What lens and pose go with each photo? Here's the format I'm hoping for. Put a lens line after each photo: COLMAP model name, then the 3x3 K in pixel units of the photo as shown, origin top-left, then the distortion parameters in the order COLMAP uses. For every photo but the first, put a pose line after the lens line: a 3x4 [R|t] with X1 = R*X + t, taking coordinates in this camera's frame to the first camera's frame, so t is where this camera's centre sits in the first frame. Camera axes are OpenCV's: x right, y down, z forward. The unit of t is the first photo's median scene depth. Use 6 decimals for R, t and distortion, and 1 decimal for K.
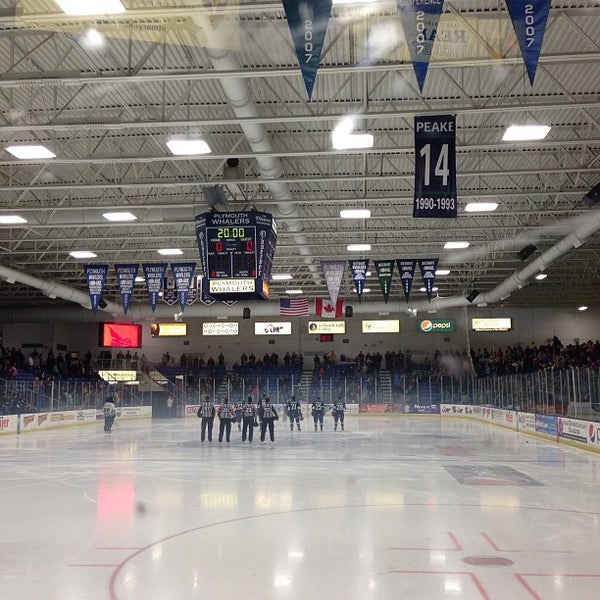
lens RADIAL K [[778.3, 0, 297.9], [0, 778.3, 304.6], [0, 0, 1]] dist [0.100950, 0.000000]
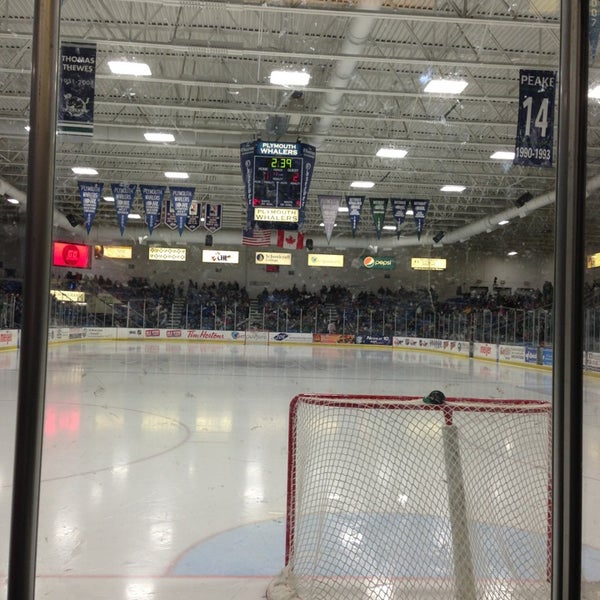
lens RADIAL K [[778.3, 0, 298.8], [0, 778.3, 302.9], [0, 0, 1]] dist [0.100950, 0.000000]
pose [[0.982960, 0.044042, 0.178465, -0.150563], [-0.059103, 0.995043, 0.079972, 0.004748], [-0.174059, -0.089158, 0.980691, -0.018909]]
